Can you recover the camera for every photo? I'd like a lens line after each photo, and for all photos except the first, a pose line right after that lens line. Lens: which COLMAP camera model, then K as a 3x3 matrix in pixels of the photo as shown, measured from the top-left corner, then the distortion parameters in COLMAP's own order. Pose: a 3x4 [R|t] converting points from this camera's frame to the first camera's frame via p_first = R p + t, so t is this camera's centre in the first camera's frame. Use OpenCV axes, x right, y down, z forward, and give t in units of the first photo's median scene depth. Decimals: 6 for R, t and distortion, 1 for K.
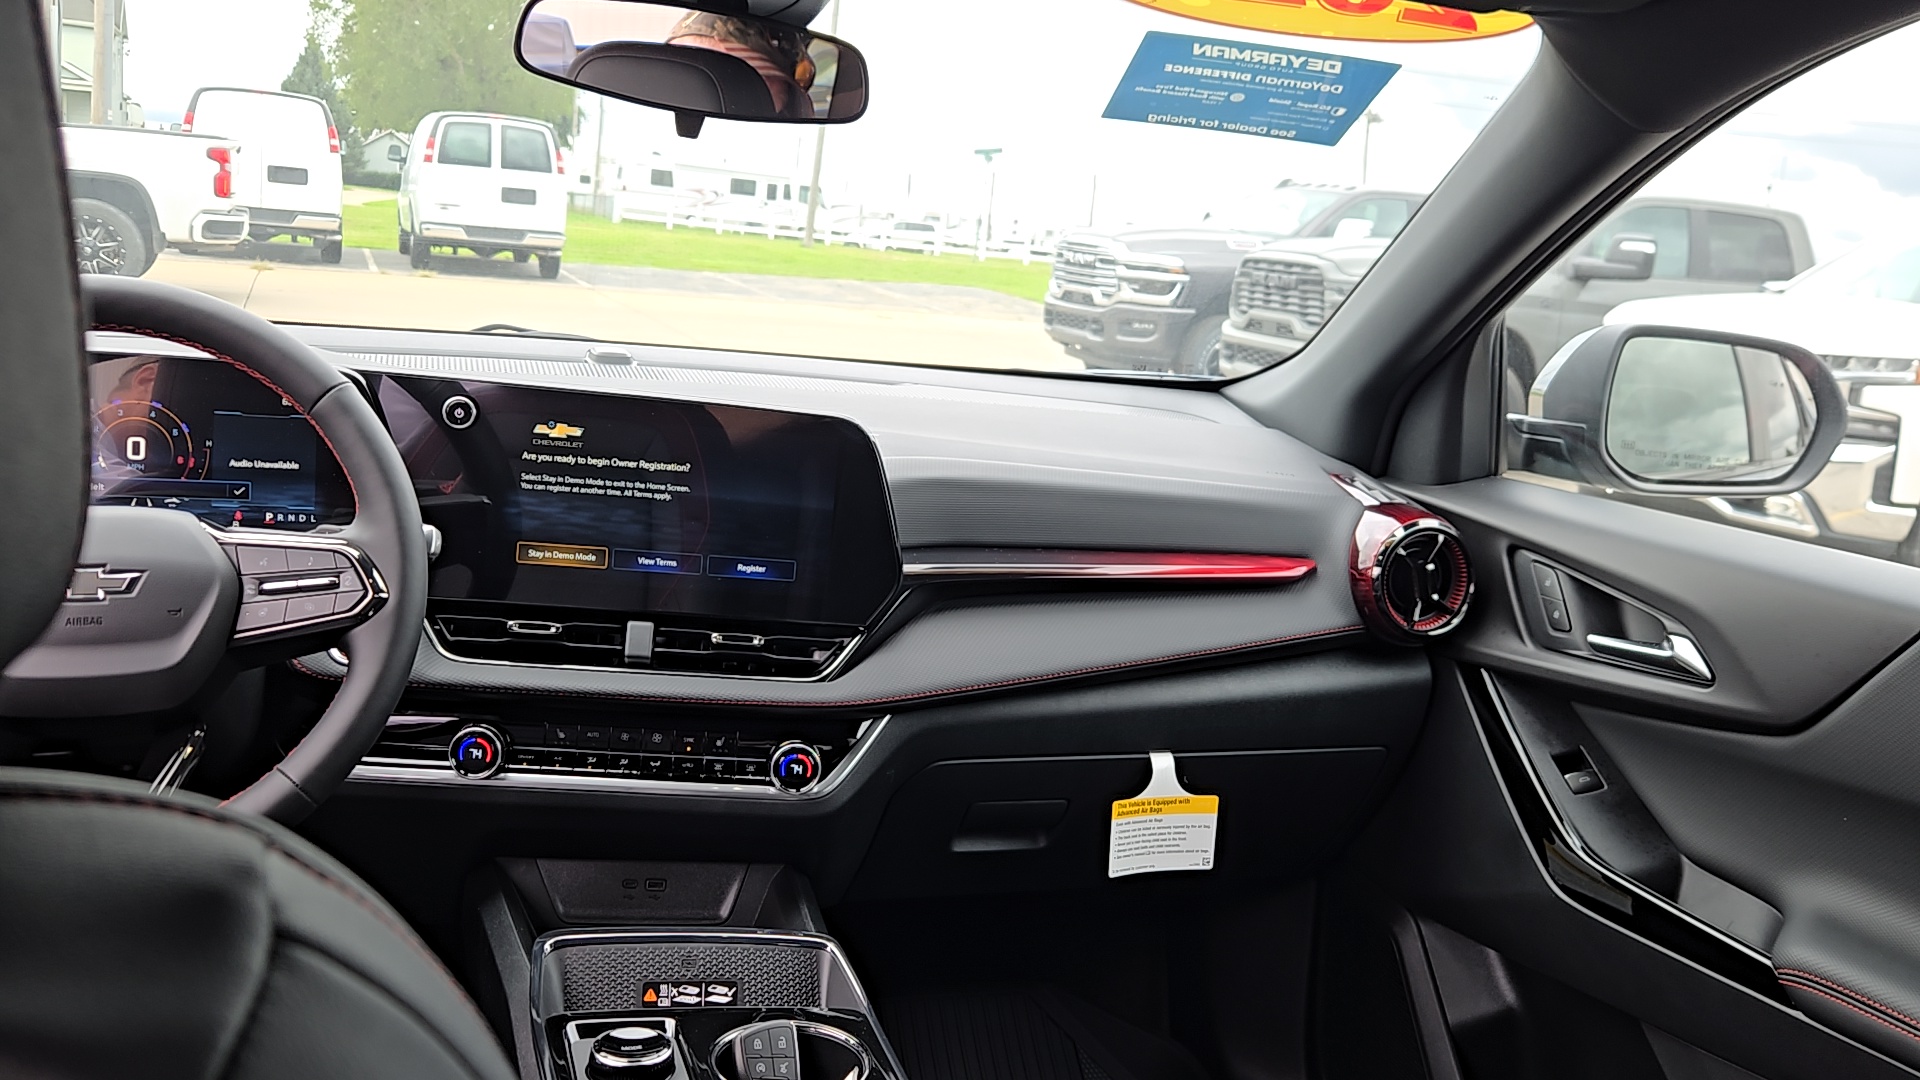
lens RADIAL K [[1603.6, 0, 953.0], [0, 1603.6, 538.1], [0, 0, 1]] dist [0.008614, -0.008404]
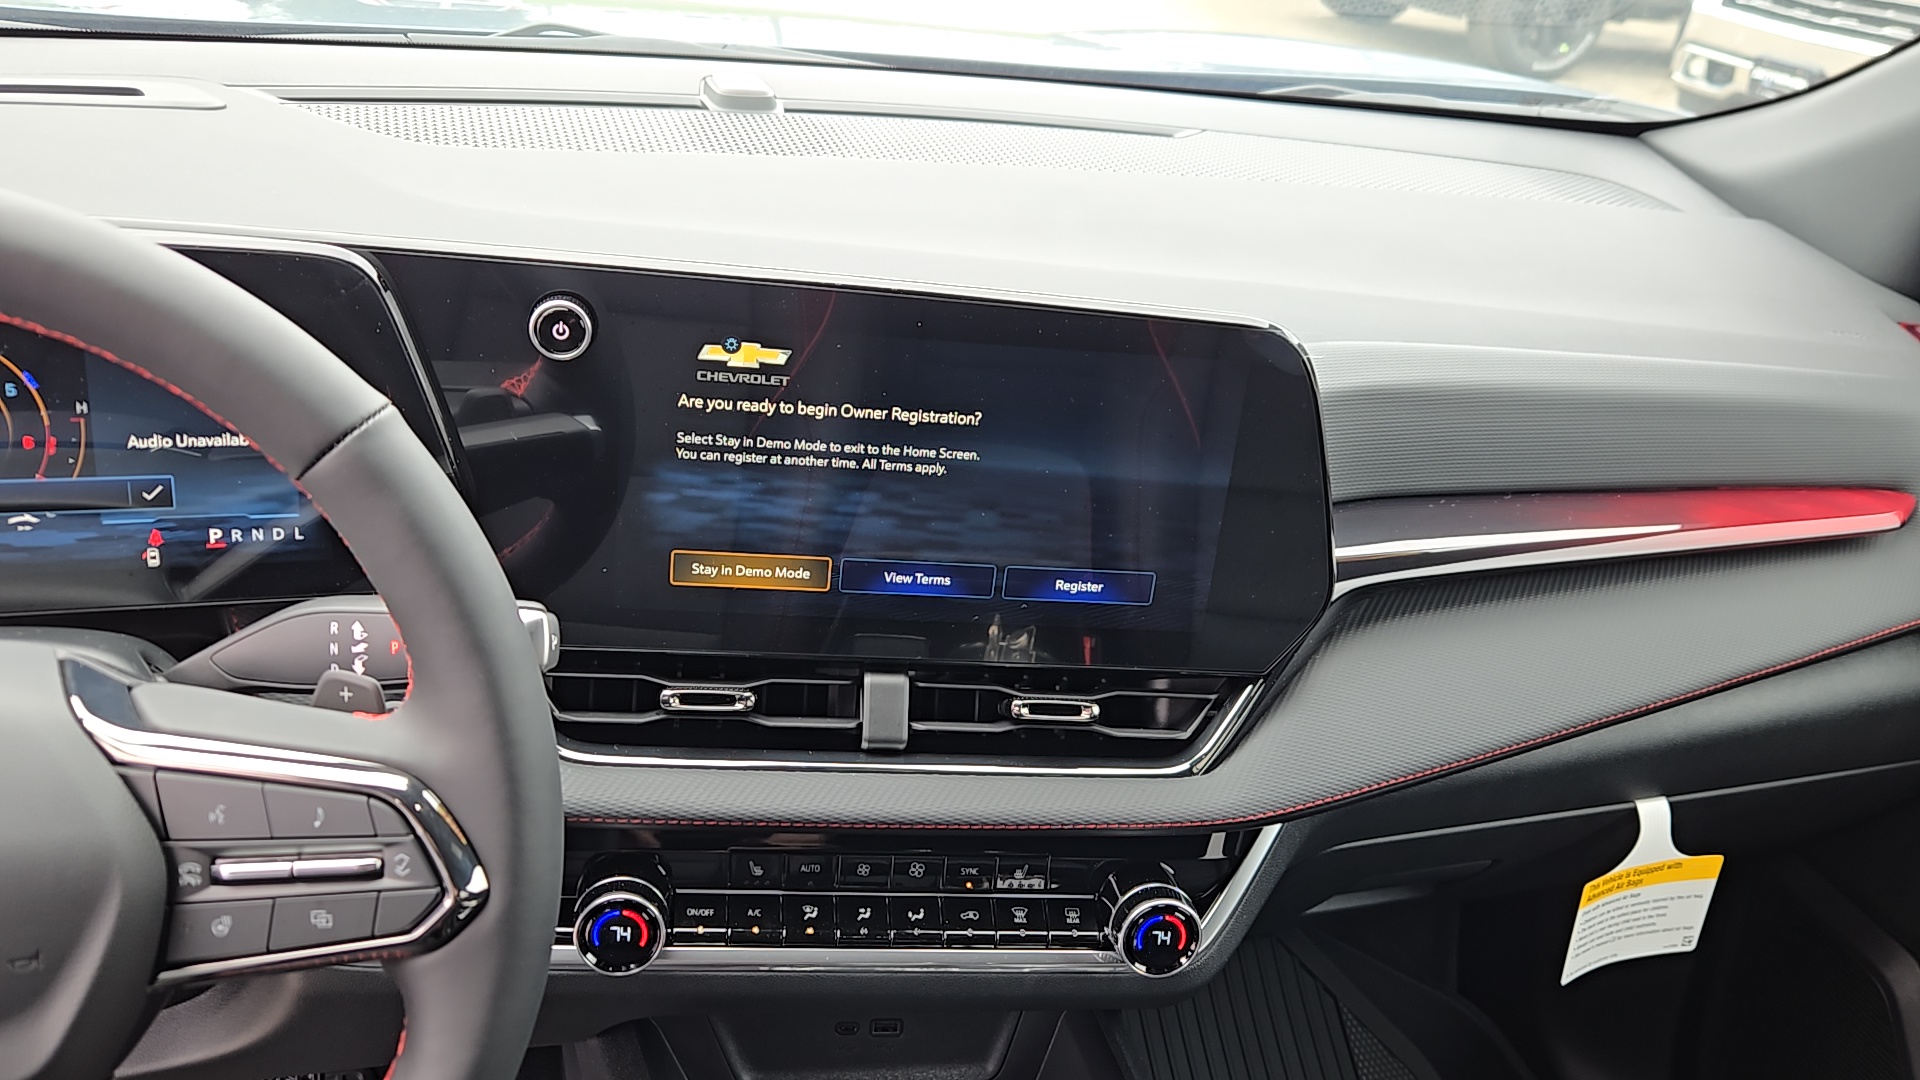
lens RADIAL K [[1603.6, 0, 953.0], [0, 1603.6, 538.1], [0, 0, 1]] dist [0.008614, -0.008404]
pose [[0.999786, 0.013769, 0.015429, -0.182592], [-0.017371, 0.964007, 0.265310, -0.150151], [-0.011221, -0.265521, 0.964040, 0.465284]]
